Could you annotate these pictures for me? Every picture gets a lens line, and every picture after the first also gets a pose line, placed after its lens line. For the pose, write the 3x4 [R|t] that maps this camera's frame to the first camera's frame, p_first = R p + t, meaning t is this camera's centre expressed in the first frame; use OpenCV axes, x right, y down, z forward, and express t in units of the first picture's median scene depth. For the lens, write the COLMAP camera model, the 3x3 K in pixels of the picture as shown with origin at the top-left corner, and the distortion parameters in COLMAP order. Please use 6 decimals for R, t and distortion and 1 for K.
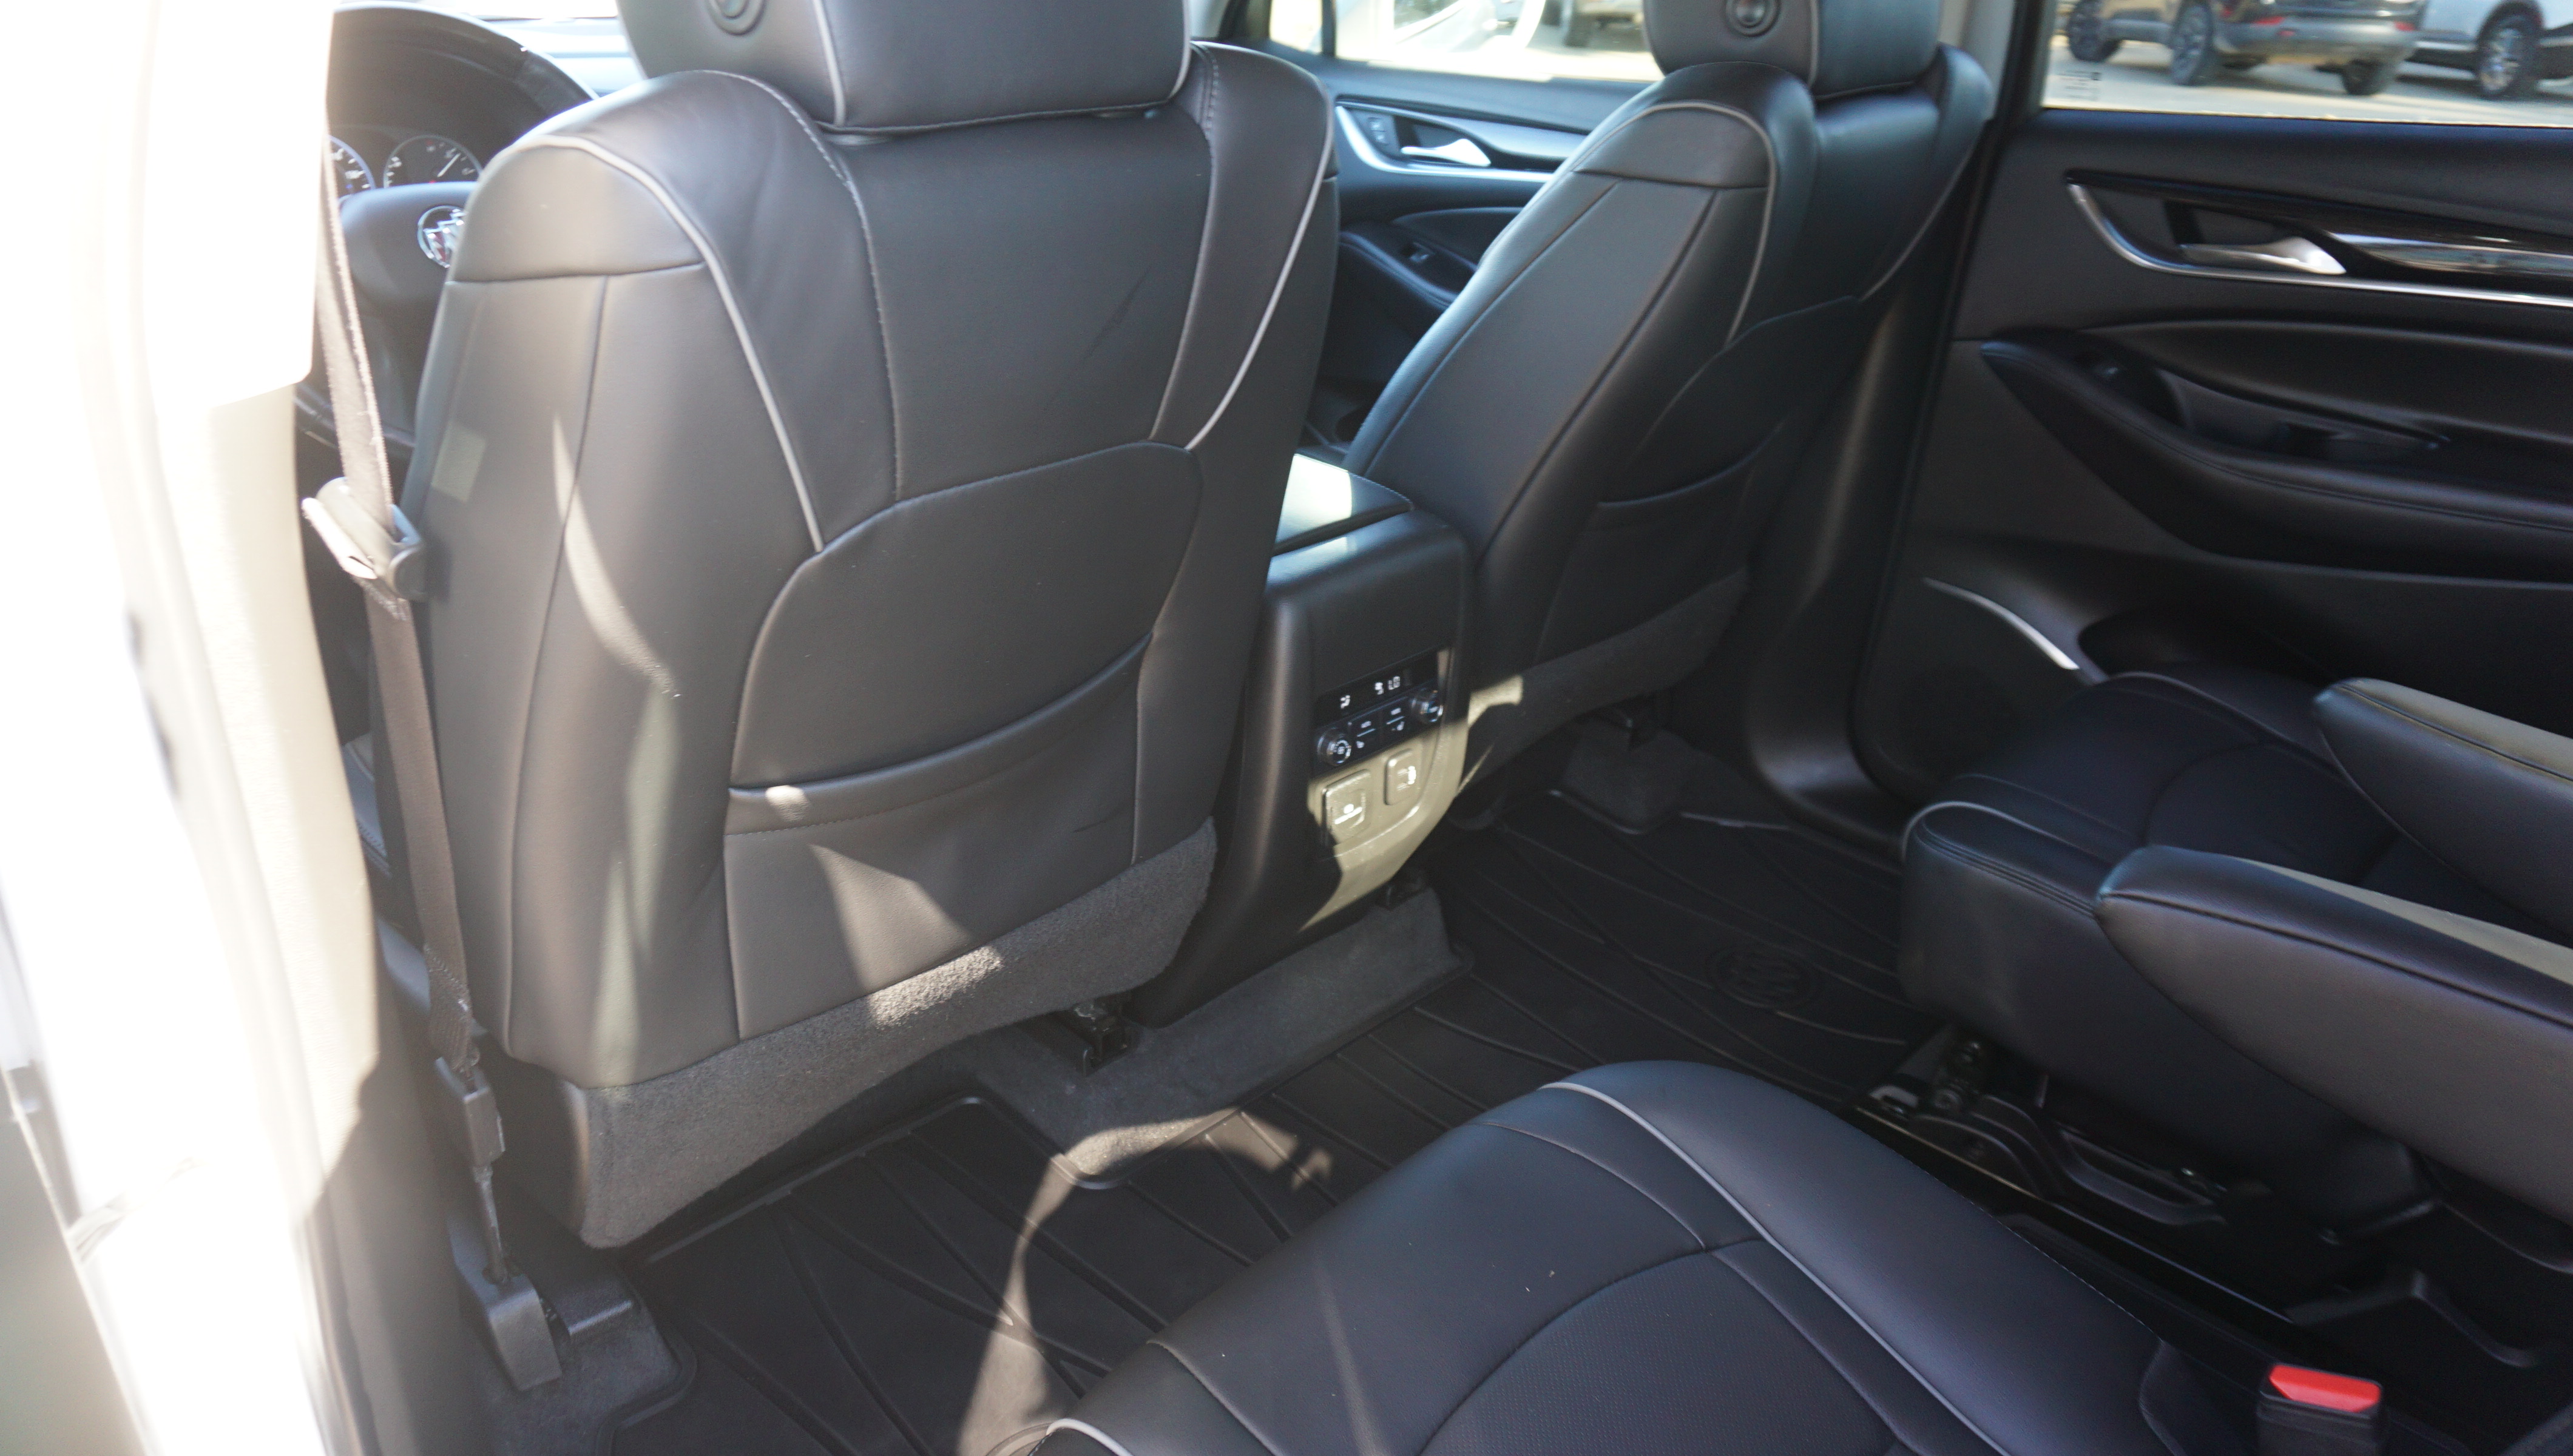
lens RADIAL K [[1701.9, 0, 1339.0], [0, 1701.9, 730.3], [0, 0, 1]] dist [-0.030360, 0.000926]
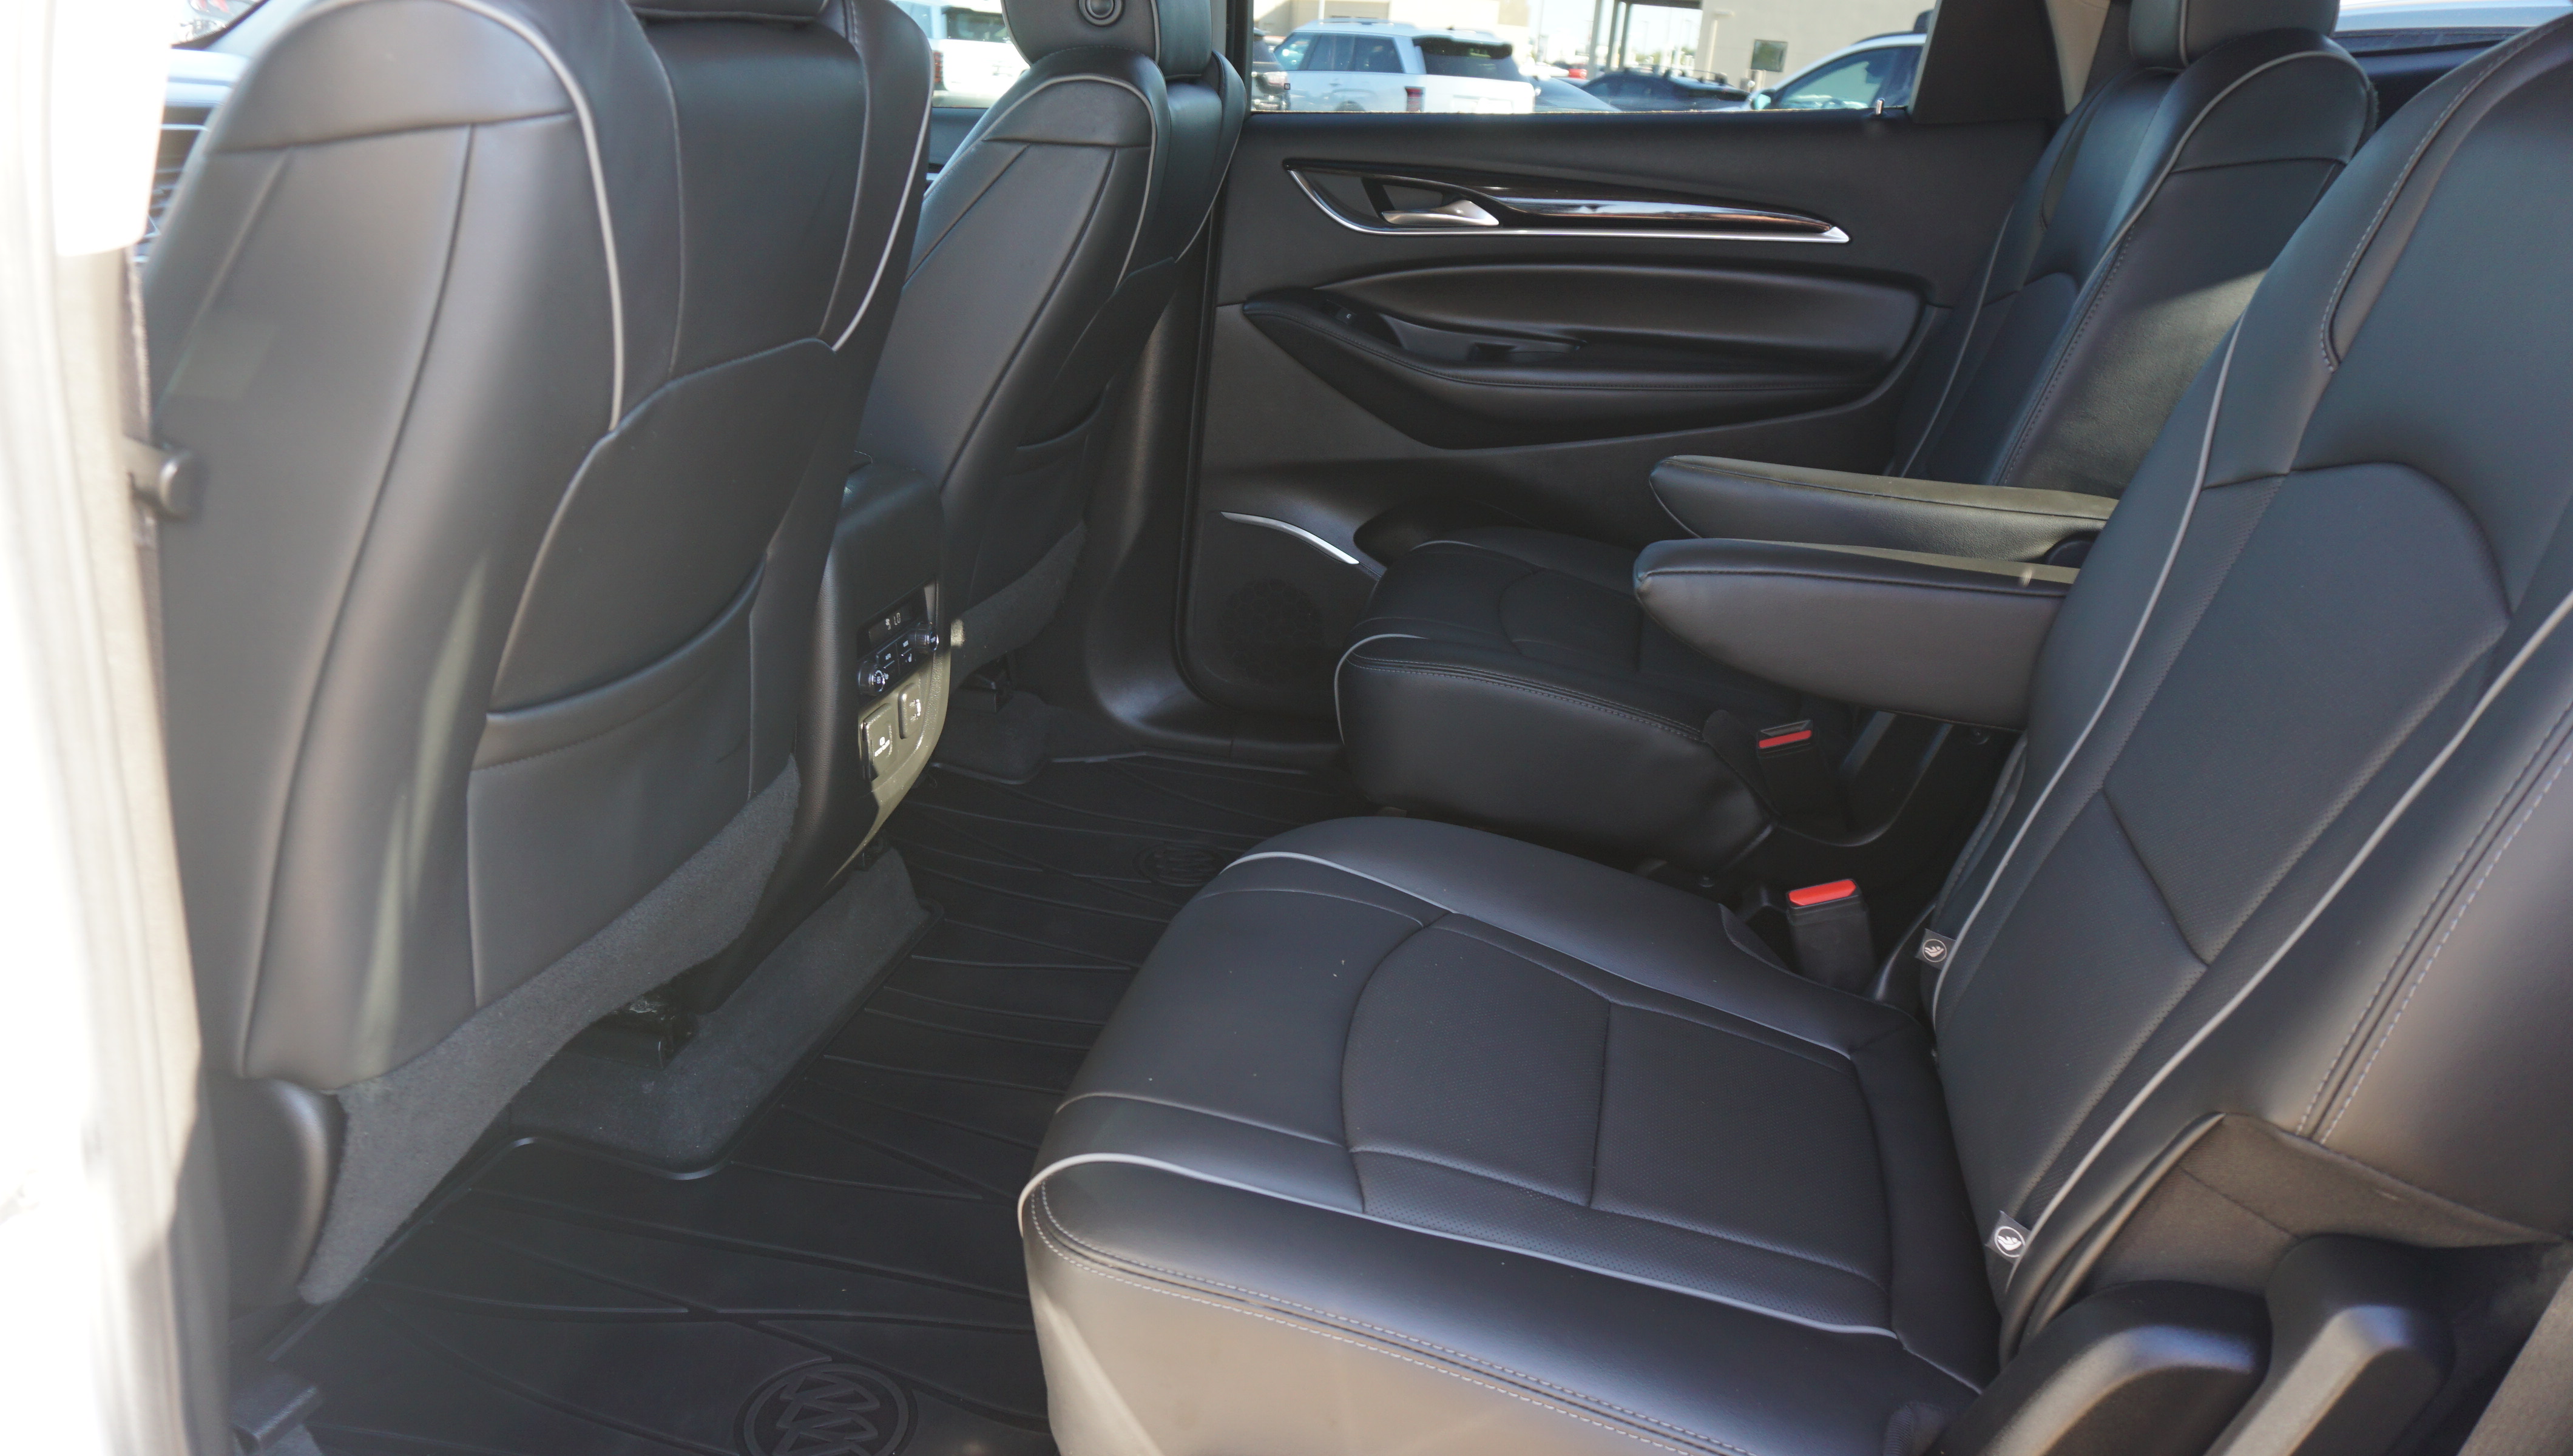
lens RADIAL K [[1669.4, 0, 1330.0], [0, 1669.4, 742.8], [0, 0, 1]] dist [-0.050741, 0.003638]
pose [[0.842939, -0.187878, 0.504138, -0.273644], [0.209207, 0.977763, 0.014583, 0.087863], [-0.495667, 0.093177, 0.863500, -0.027641]]
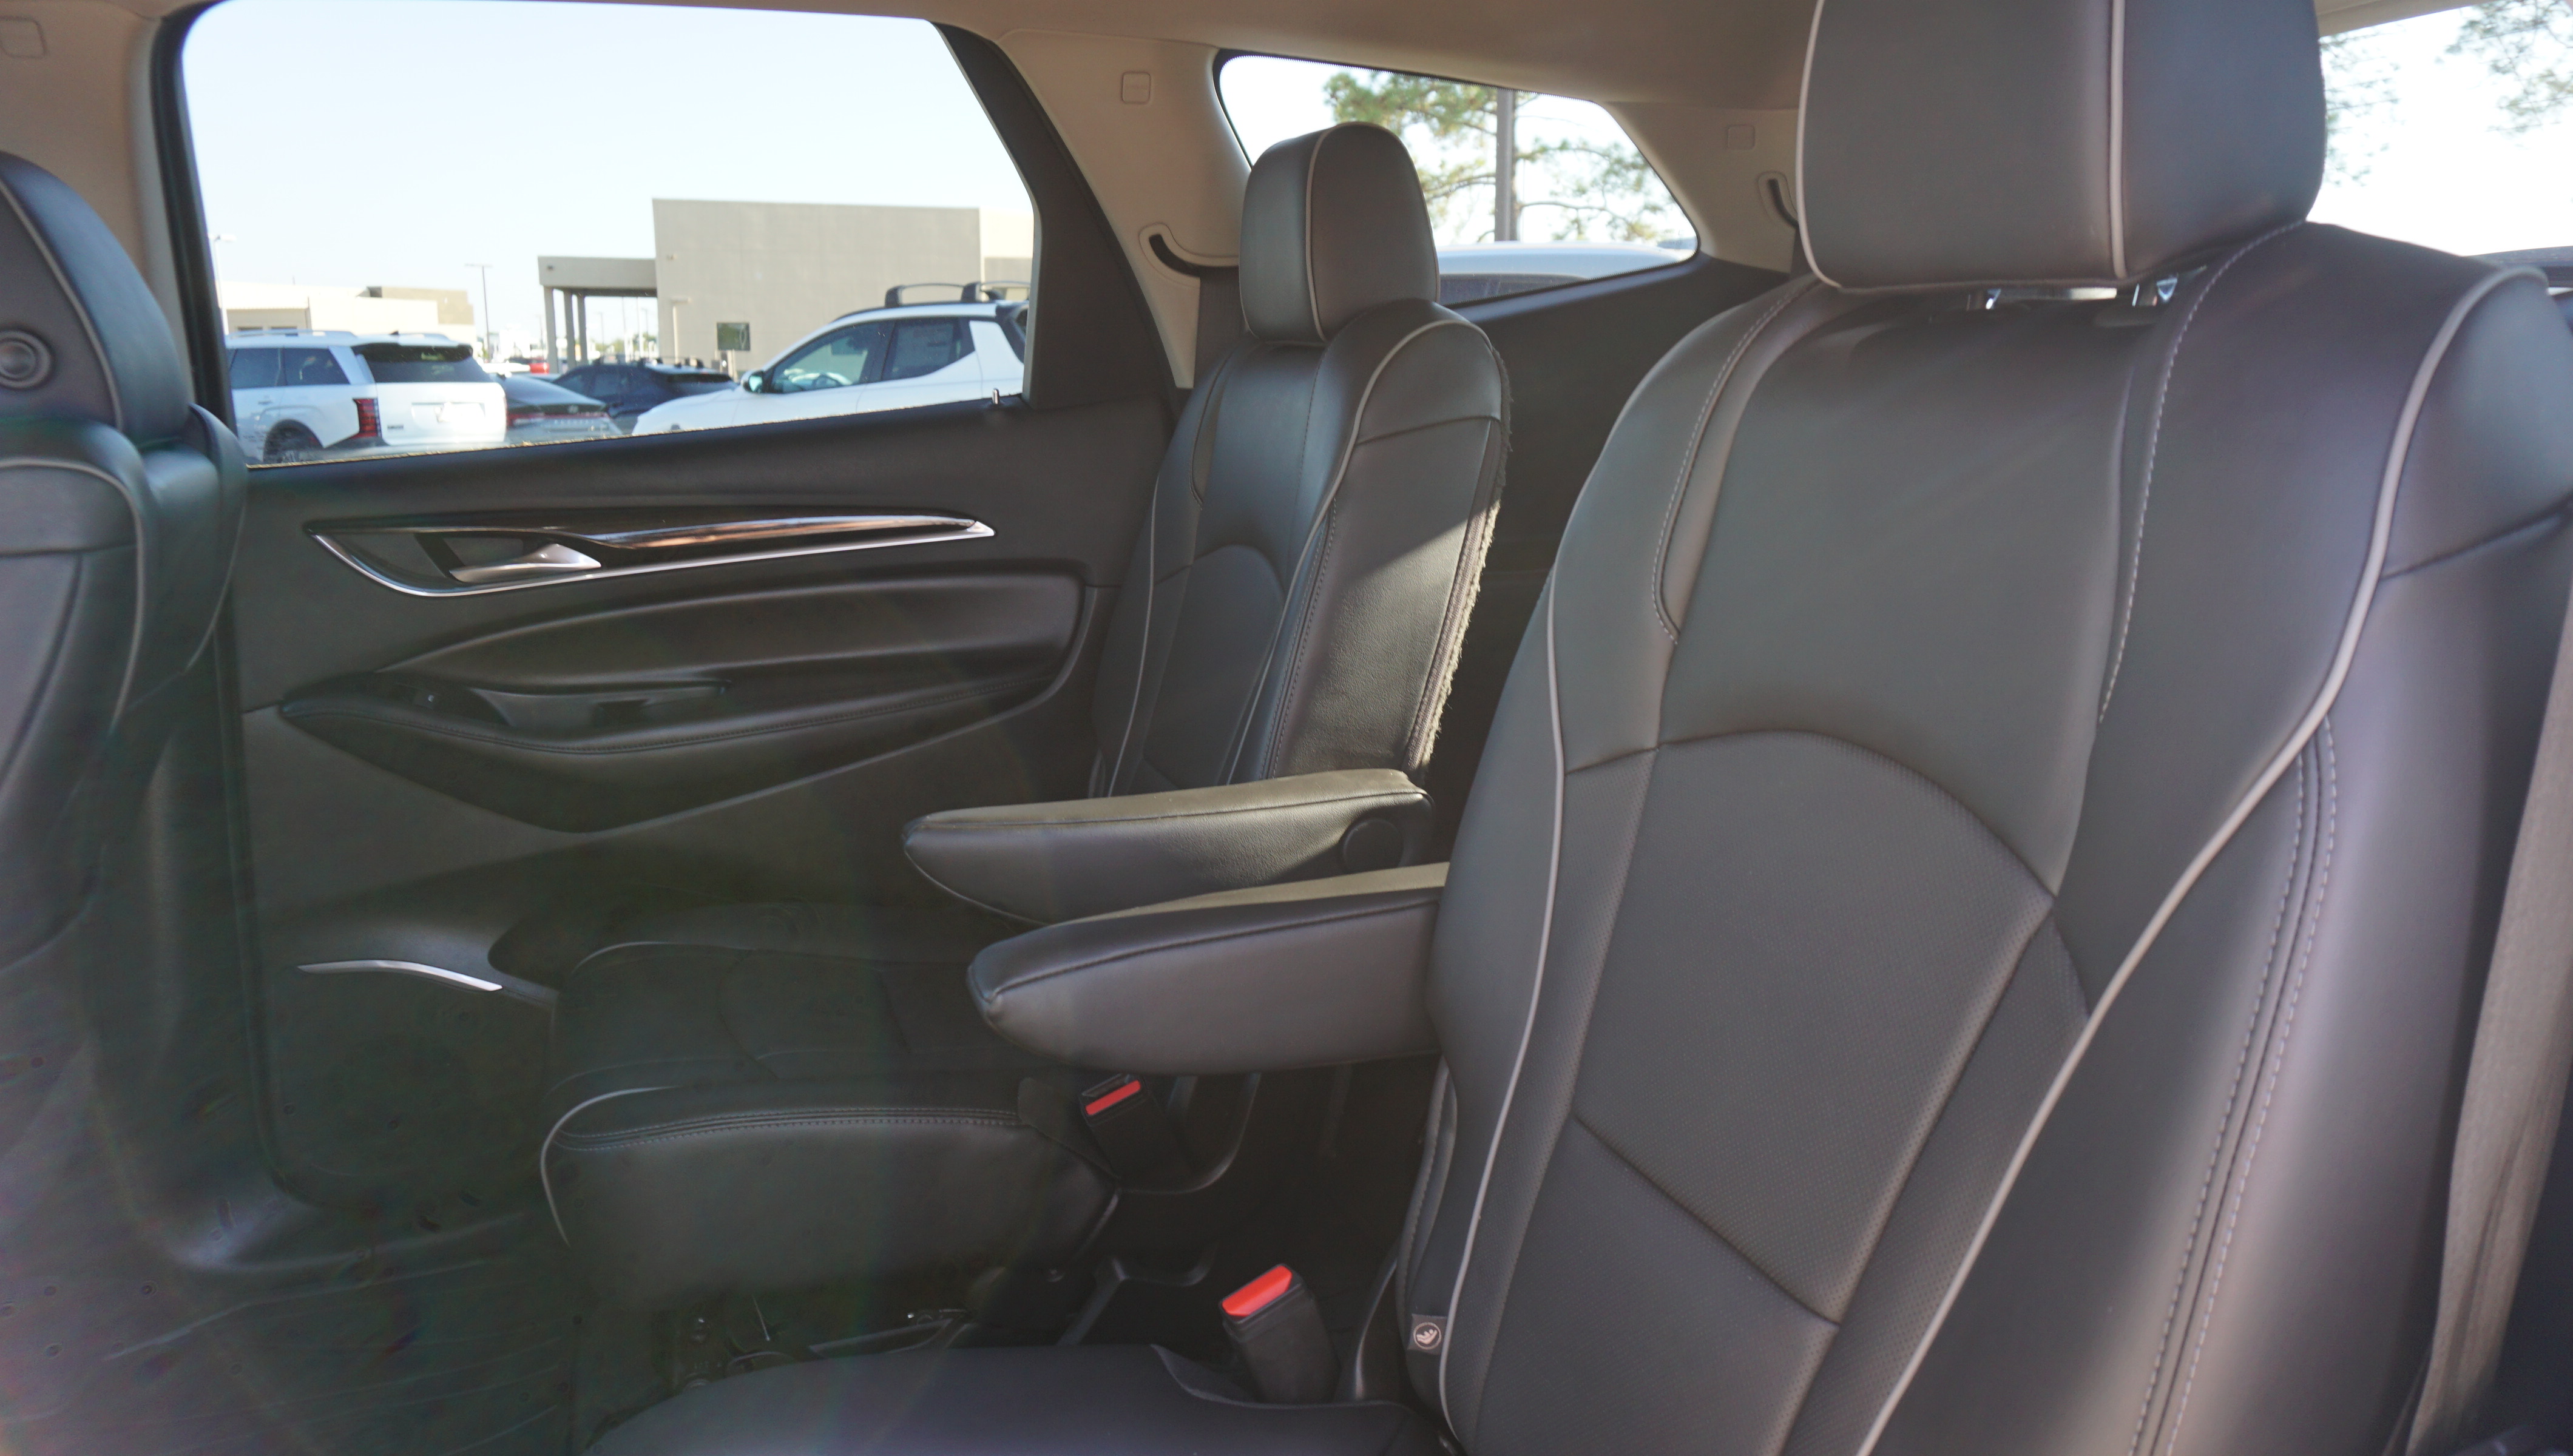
lens RADIAL K [[1669.4, 0, 1330.0], [0, 1669.4, 742.8], [0, 0, 1]] dist [-0.050741, 0.003638]
pose [[0.418368, -0.232391, 0.878045, -0.220326], [0.417933, 0.907549, 0.041064, -0.005303], [-0.806412, 0.349784, 0.476814, 0.126705]]
